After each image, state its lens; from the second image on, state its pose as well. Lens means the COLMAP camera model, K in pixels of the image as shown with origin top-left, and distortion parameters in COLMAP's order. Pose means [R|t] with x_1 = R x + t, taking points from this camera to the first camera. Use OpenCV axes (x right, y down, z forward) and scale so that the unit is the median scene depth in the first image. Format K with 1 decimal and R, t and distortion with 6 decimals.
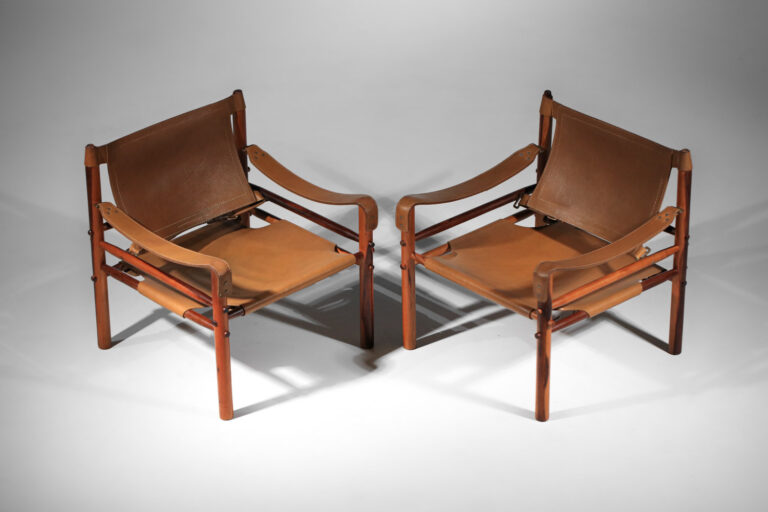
lens RADIAL K [[2159.3, 0, 389.2], [0, 2159.3, 257.6], [0, 0, 1]] dist [0.329052, 0.000000]
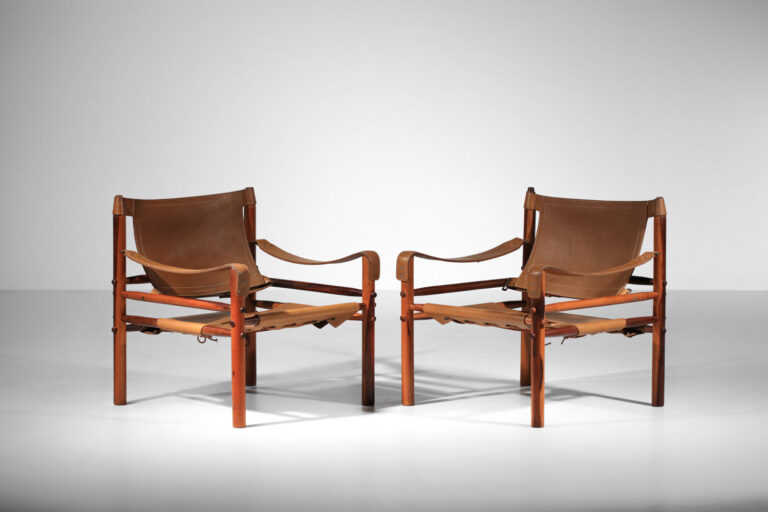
lens RADIAL K [[2159.3, 0, 379.3], [0, 2159.3, 254.5], [0, 0, 1]] dist [0.329052, 0.000000]
pose [[0.999625, 0.007166, 0.026433, -0.034161], [0.002738, 0.934173, -0.356809, 0.360849], [-0.027250, 0.356748, 0.933803, -0.016352]]
